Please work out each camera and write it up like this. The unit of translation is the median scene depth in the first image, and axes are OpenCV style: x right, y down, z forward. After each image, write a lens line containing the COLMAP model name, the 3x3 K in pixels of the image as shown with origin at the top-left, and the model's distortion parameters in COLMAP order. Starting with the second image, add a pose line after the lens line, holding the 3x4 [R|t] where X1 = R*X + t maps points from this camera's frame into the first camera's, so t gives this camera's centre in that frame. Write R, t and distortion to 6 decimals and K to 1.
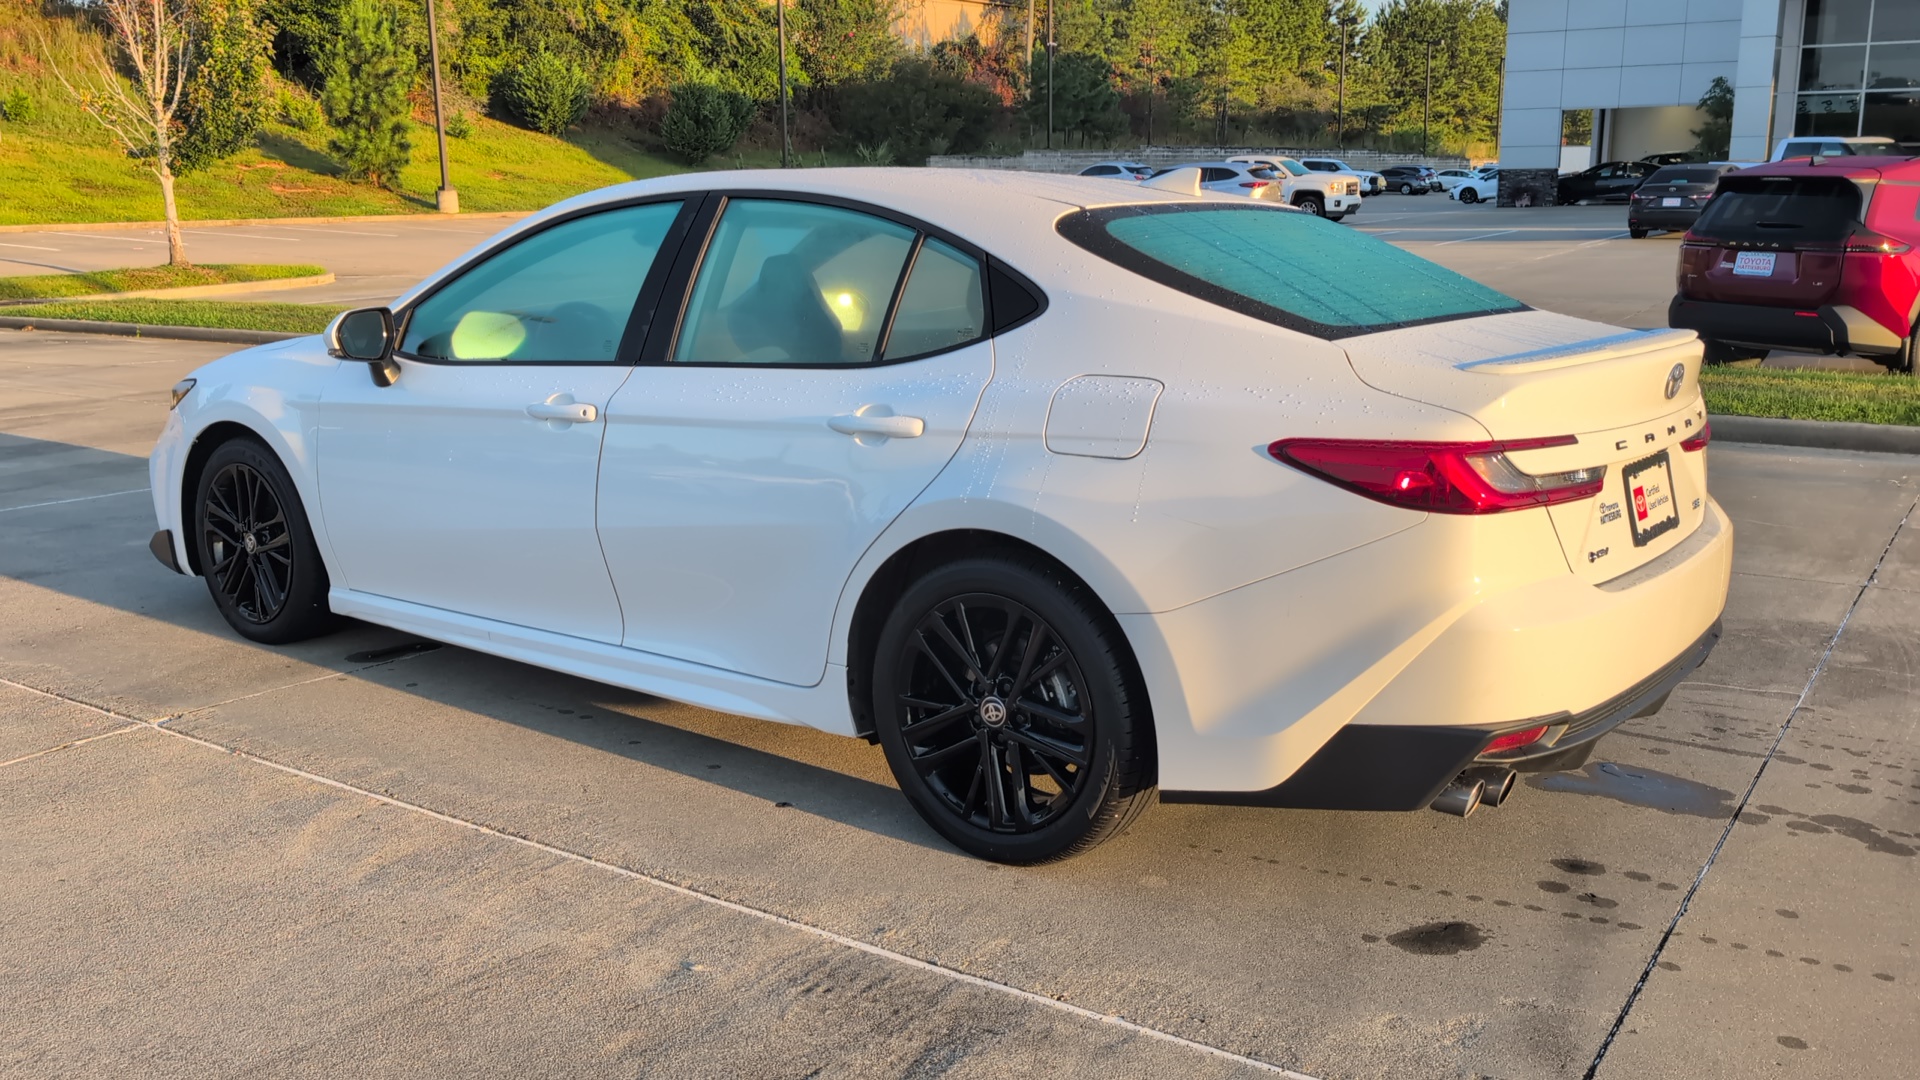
lens RADIAL K [[1632.7, 0, 961.4], [0, 1632.7, 563.2], [0, 0, 1]] dist [0.052633, -0.082218]
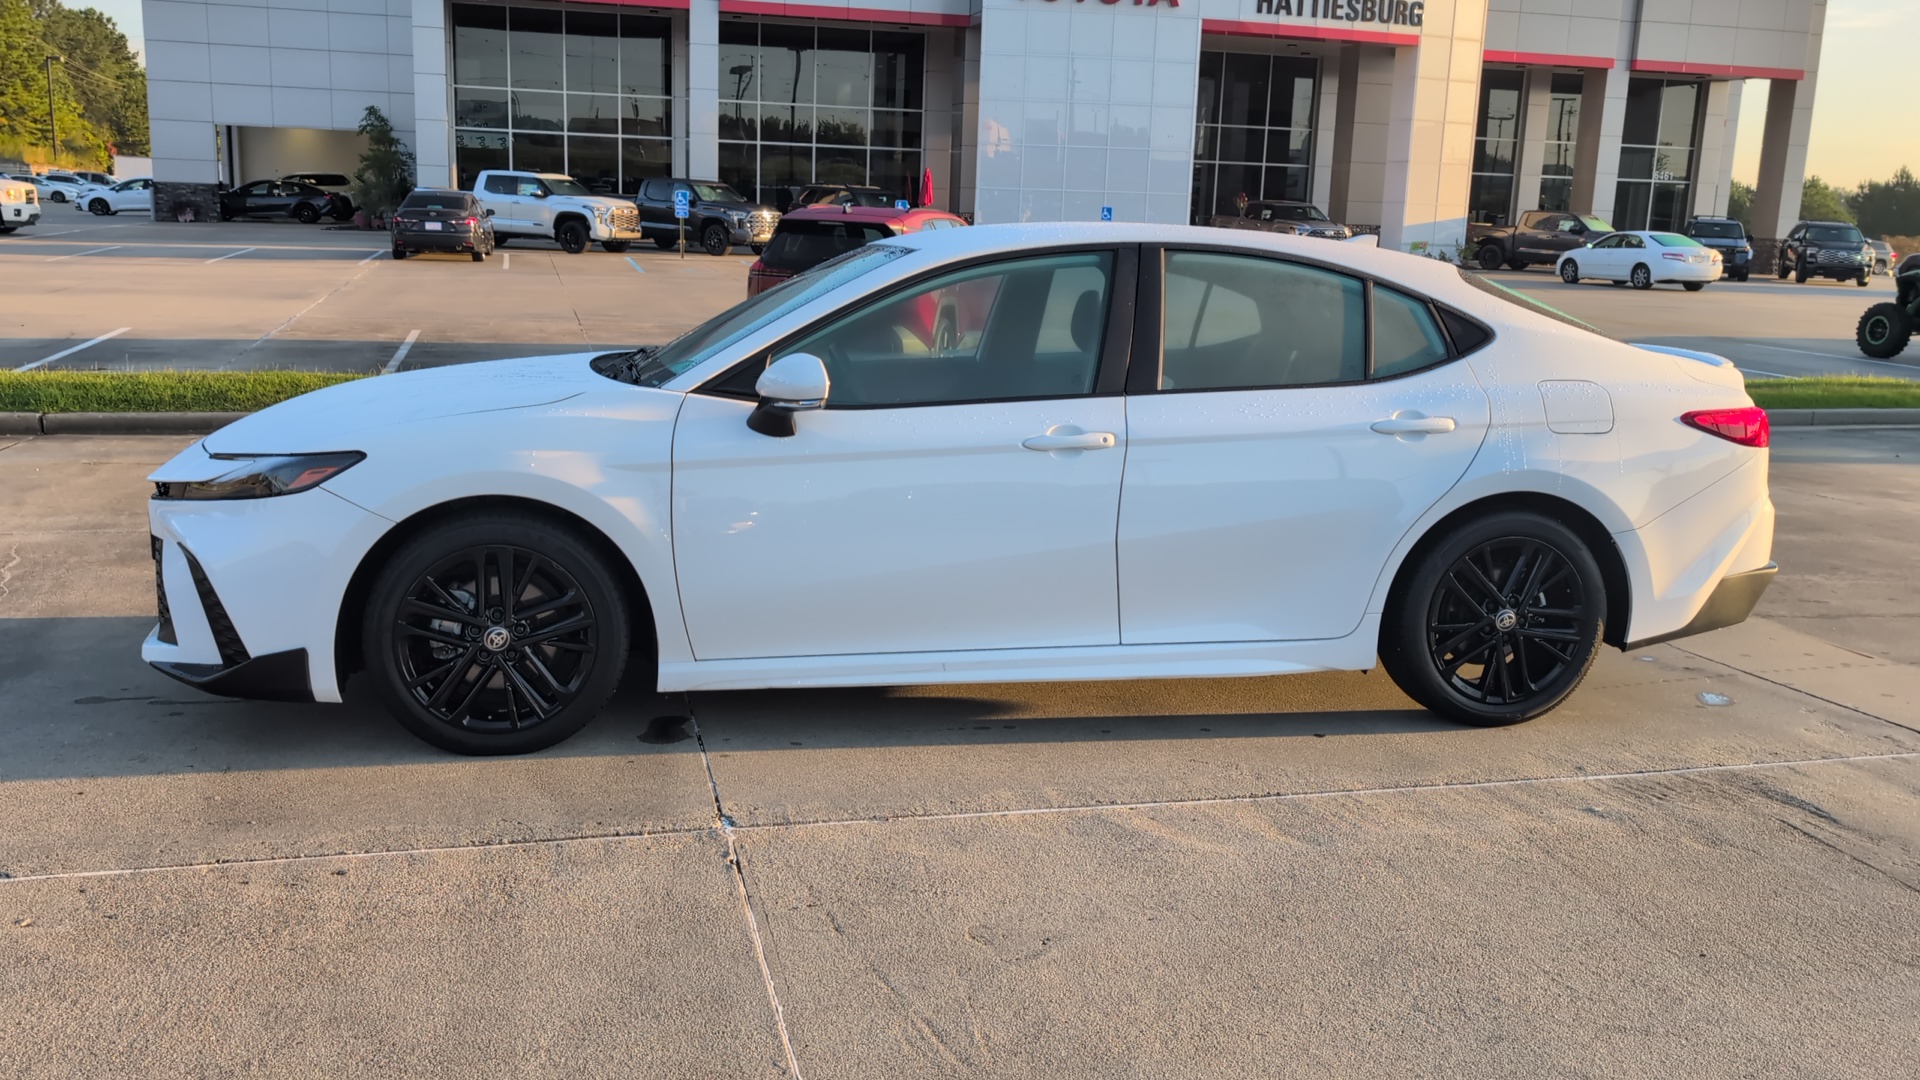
lens RADIAL K [[1632.7, 0, 961.4], [0, 1632.7, 563.2], [0, 0, 1]] dist [0.052633, -0.082218]
pose [[0.655921, -0.125322, 0.744353, -0.958731], [0.131784, 0.989989, 0.050551, -0.065525], [-0.743236, 0.064936, 0.665870, 0.281249]]
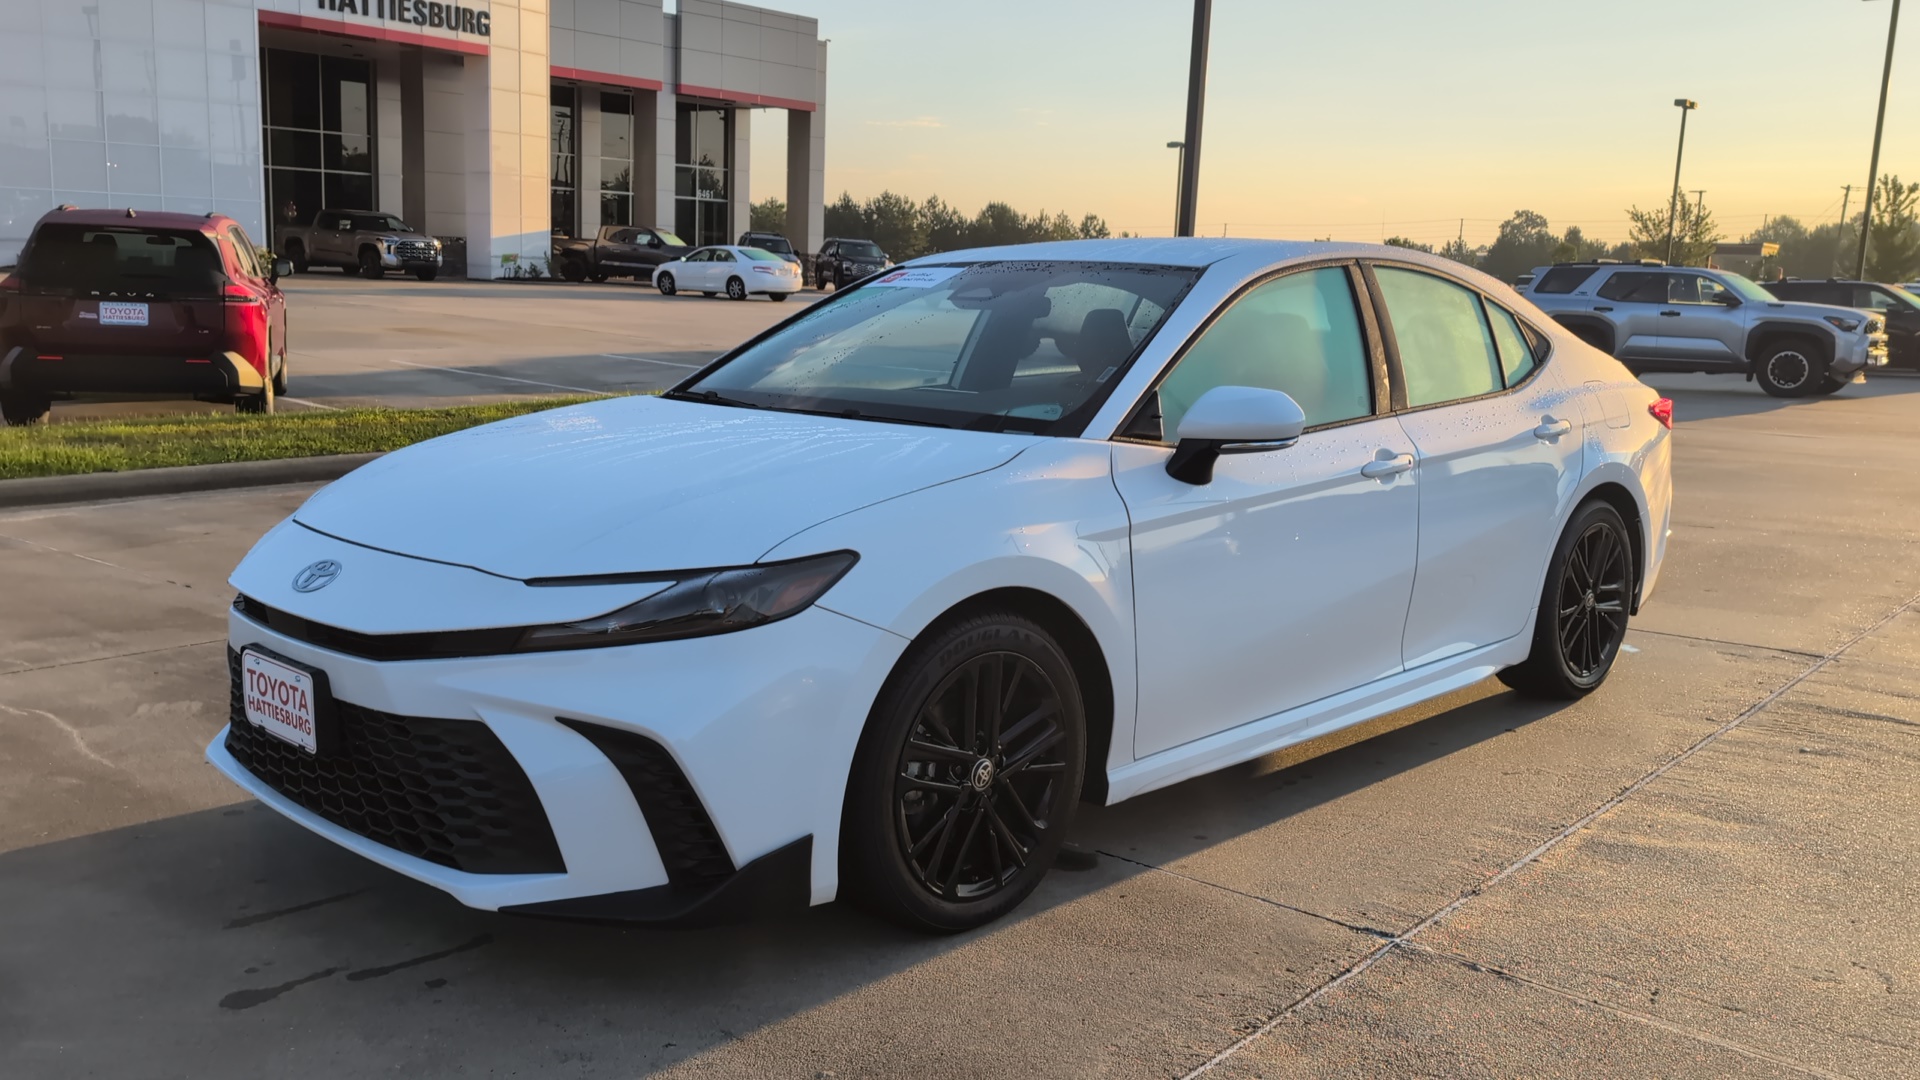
lens RADIAL K [[1640.1, 0, 989.1], [0, 1640.1, 542.7], [0, 0, 1]] dist [0.045452, -0.114027]
pose [[0.096538, -0.151476, 0.983736, -1.126598], [0.187273, 0.973464, 0.131516, -0.197749], [-0.977553, 0.171531, 0.122344, 0.966249]]
